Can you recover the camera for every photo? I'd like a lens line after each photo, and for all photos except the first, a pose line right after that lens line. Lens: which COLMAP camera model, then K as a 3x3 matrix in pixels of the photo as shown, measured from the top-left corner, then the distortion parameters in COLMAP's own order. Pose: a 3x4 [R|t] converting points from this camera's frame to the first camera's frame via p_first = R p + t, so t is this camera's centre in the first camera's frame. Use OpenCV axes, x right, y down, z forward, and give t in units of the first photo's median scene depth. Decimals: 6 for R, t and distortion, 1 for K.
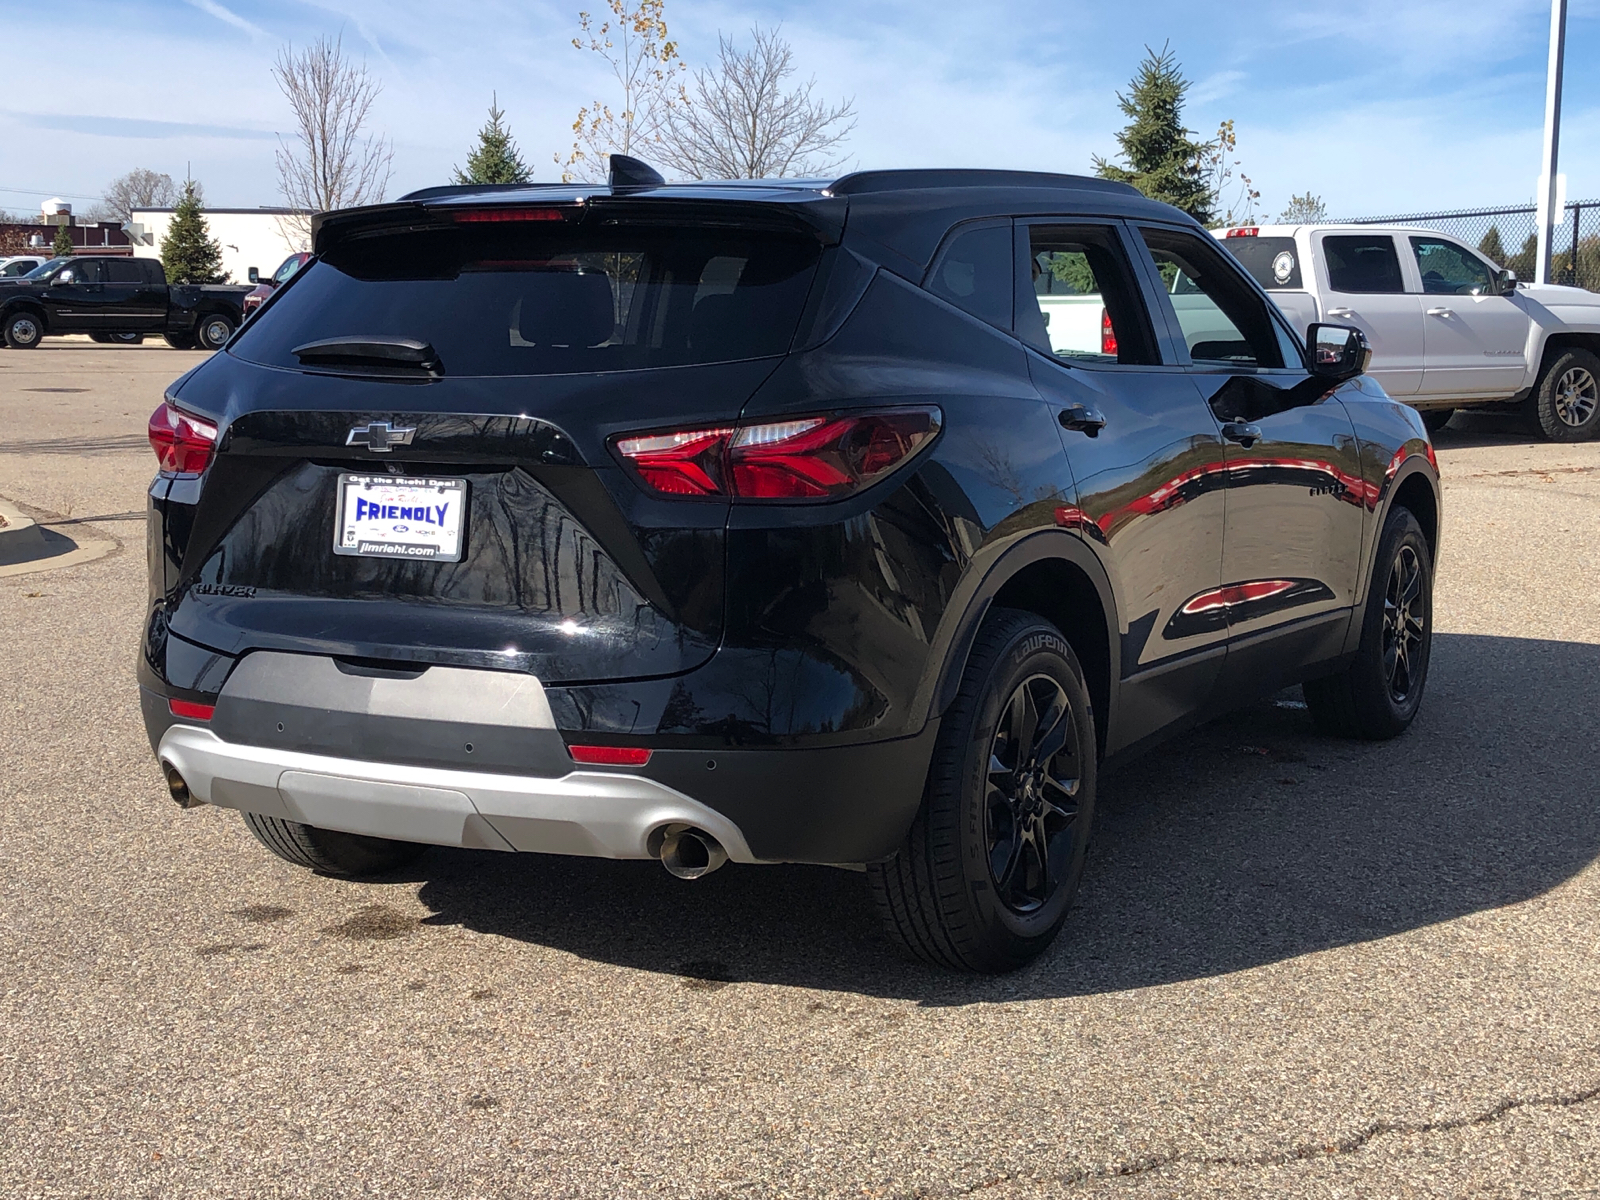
lens RADIAL K [[2258.3, 0, 798.5], [0, 2258.3, 594.0], [0, 0, 1]] dist [0.024651, 0.000000]
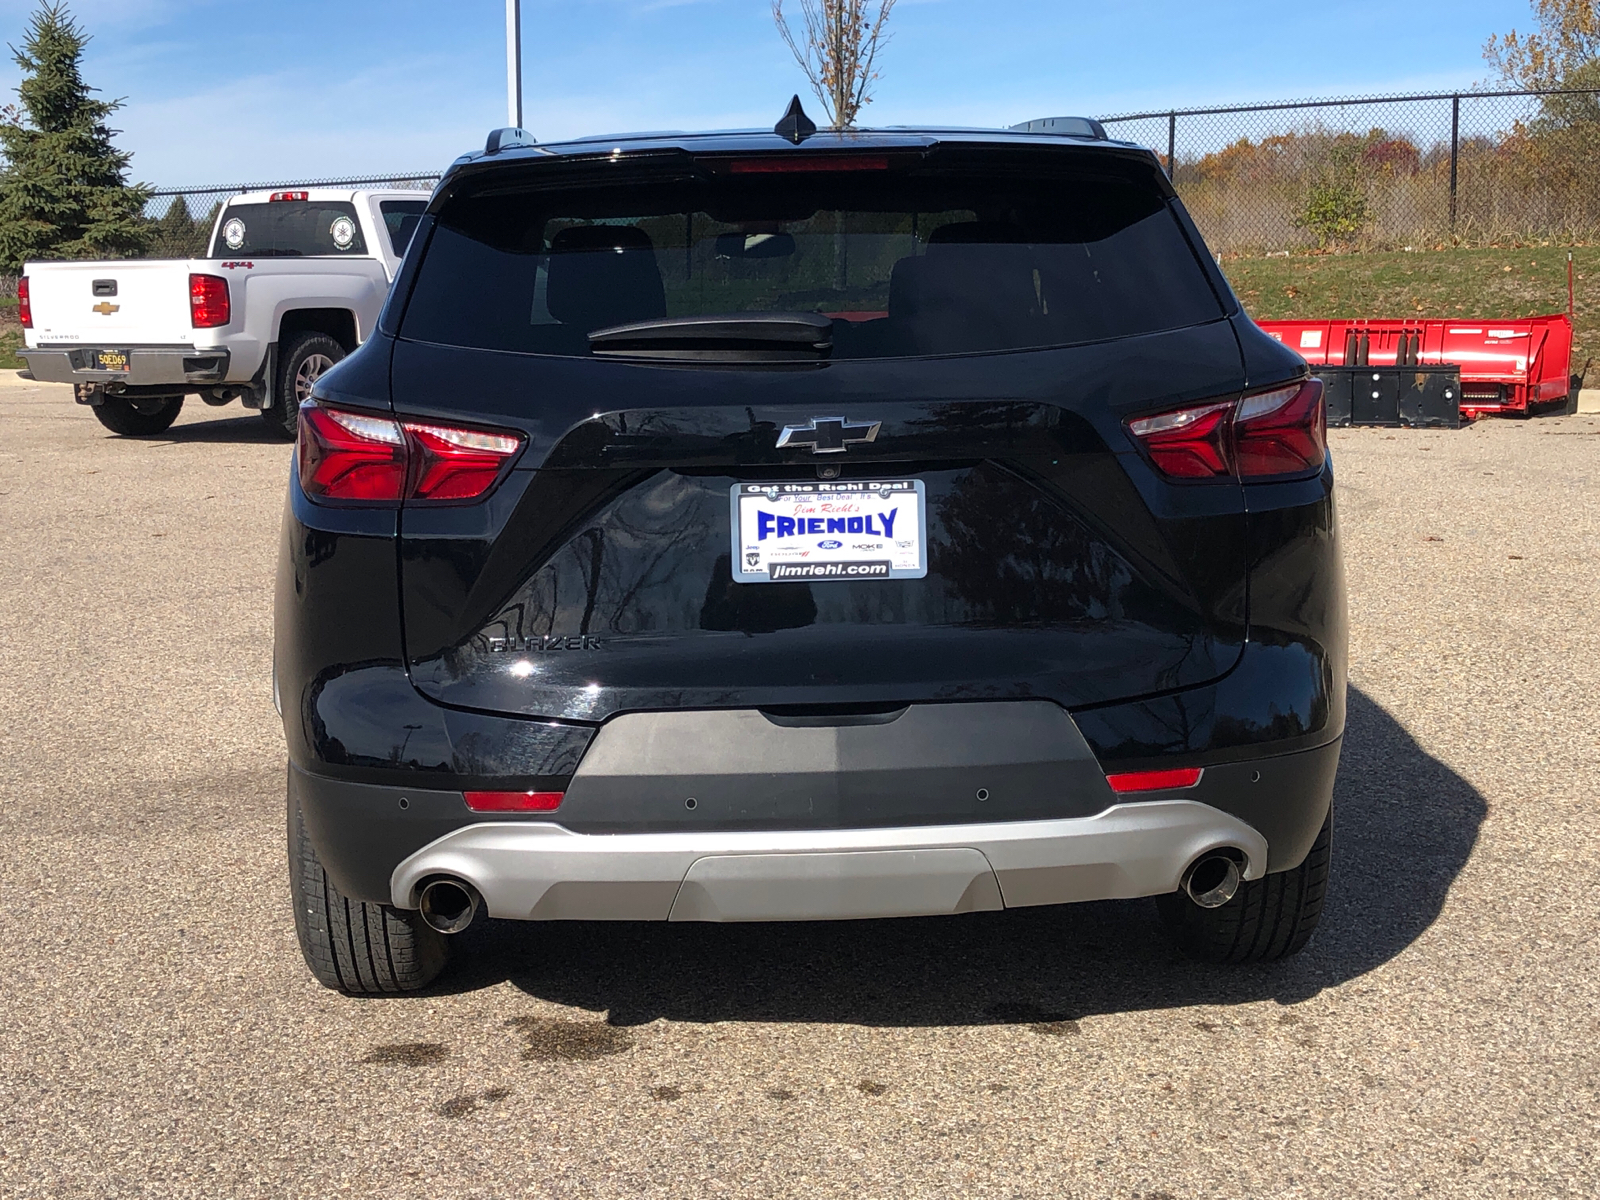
lens RADIAL K [[2267.9, 0, 791.6], [0, 2267.9, 557.4], [0, 0, 1]] dist [0.061907, 0.000000]
pose [[0.850736, -0.083251, 0.518958, -0.612876], [0.084577, 0.996192, 0.021159, -0.042566], [-0.518743, 0.025891, 0.854538, 0.294571]]
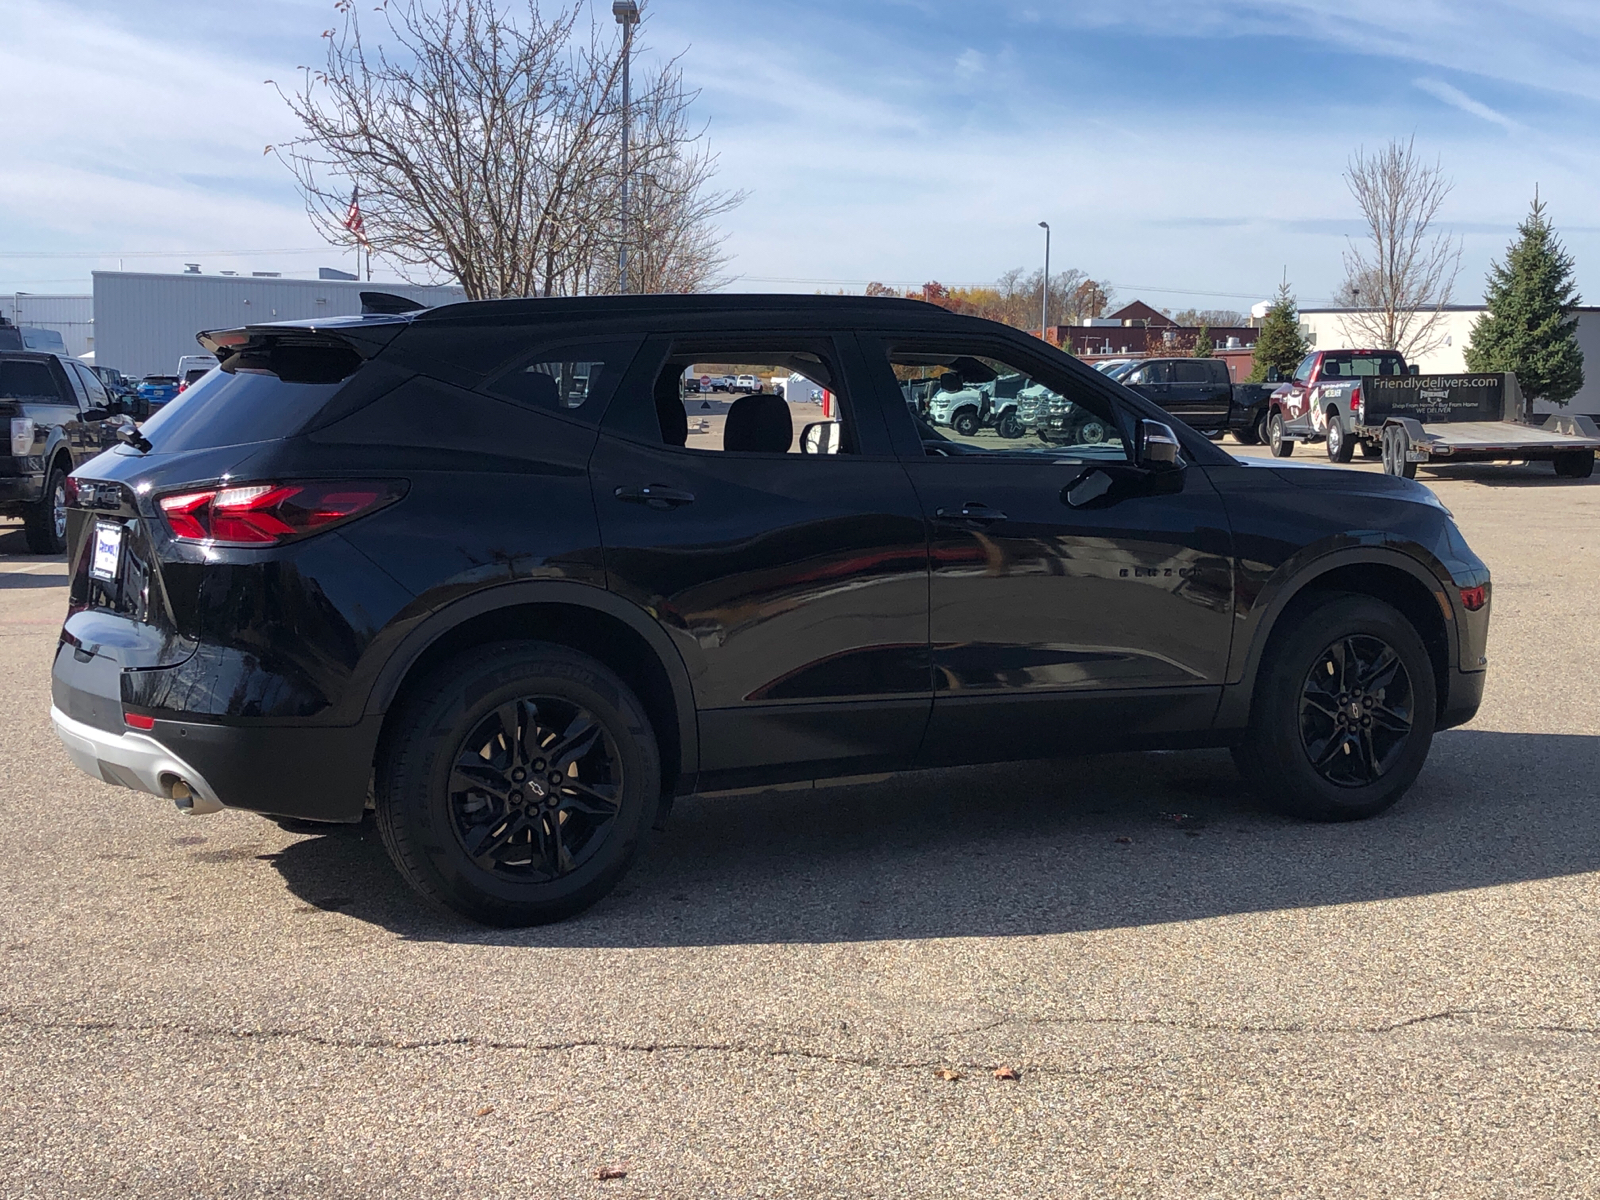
lens RADIAL K [[2258.3, 0, 790.4], [0, 2258.3, 607.1], [0, 0, 1]] dist [0.024651, 0.000000]
pose [[0.857503, 0.038998, -0.512999, 0.512313], [-0.057675, 0.998124, -0.020530, 0.002298], [0.511236, 0.047191, 0.858144, -0.011011]]
